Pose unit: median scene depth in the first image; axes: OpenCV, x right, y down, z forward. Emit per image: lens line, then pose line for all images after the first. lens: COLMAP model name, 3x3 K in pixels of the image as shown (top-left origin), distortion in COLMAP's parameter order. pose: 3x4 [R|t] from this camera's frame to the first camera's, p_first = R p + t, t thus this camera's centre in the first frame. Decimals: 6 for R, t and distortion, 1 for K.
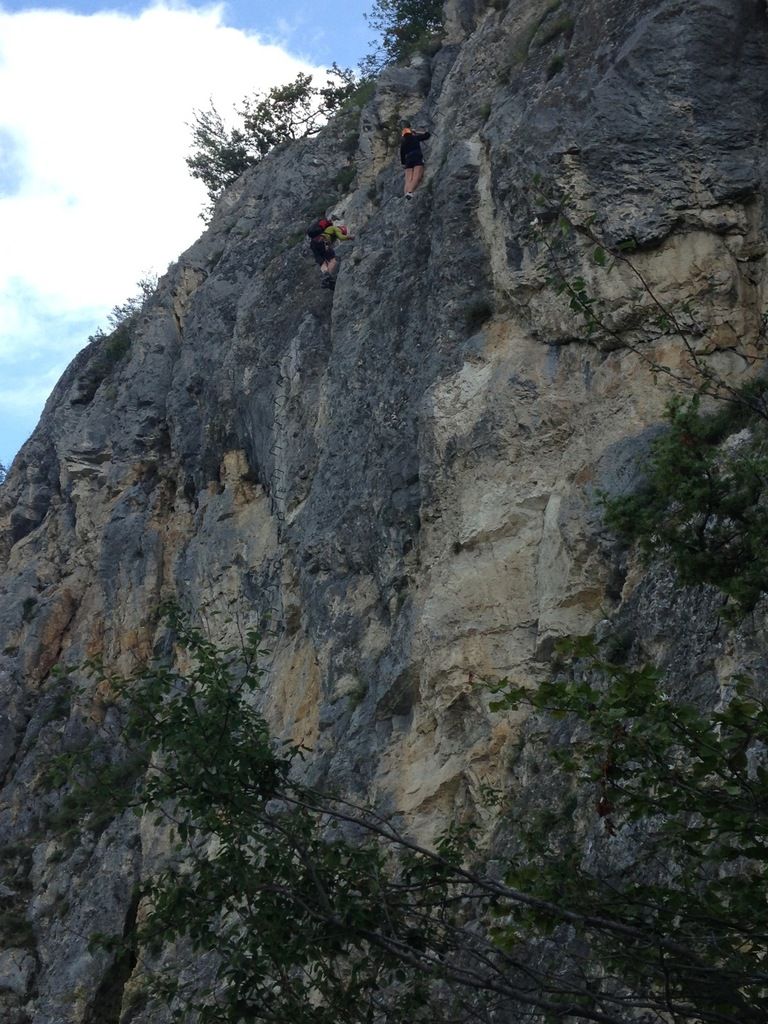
lens RADIAL K [[1358.5, 0, 384.0], [0, 1358.5, 512.0], [0, 0, 1]] dist [0.138579, -0.008008]
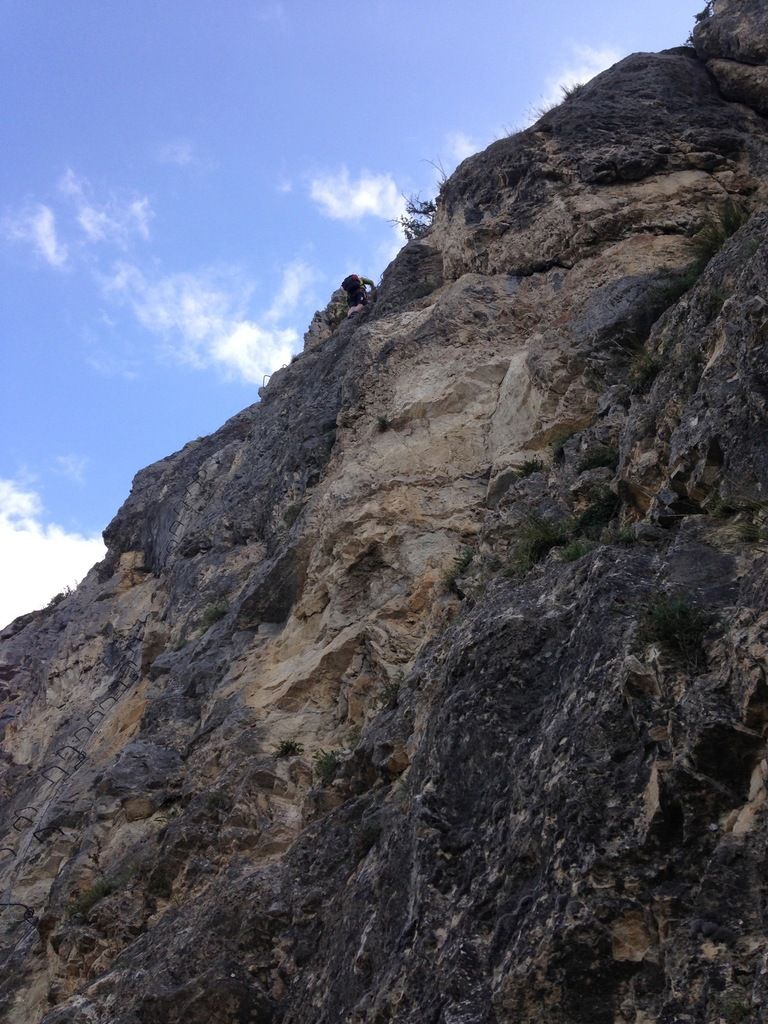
lens RADIAL K [[909.4, 0, 384.0], [0, 909.4, 512.0], [0, 0, 1]] dist [0.192266, -0.271728]
pose [[0.983063, 0.170399, 0.067464, 0.027652], [-0.124985, 0.892579, -0.433222, 0.297233], [-0.134037, 0.417452, 0.898759, 0.552994]]
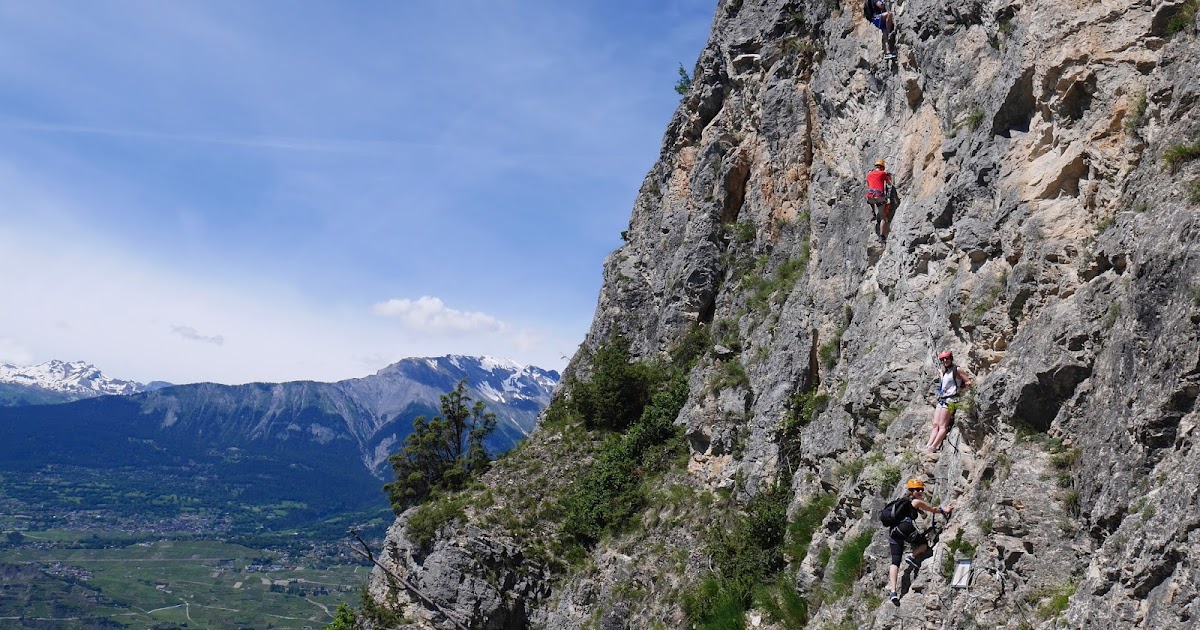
lens RADIAL K [[975.2, 0, 600.0], [0, 975.2, 315.0], [0, 0, 1]] dist [-0.031586, 0.005682]
pose [[0.914899, -0.091176, -0.393252, -0.002676], [0.155906, 0.978382, 0.135874, 0.141993], [0.372362, -0.185622, 0.909335, 0.135241]]
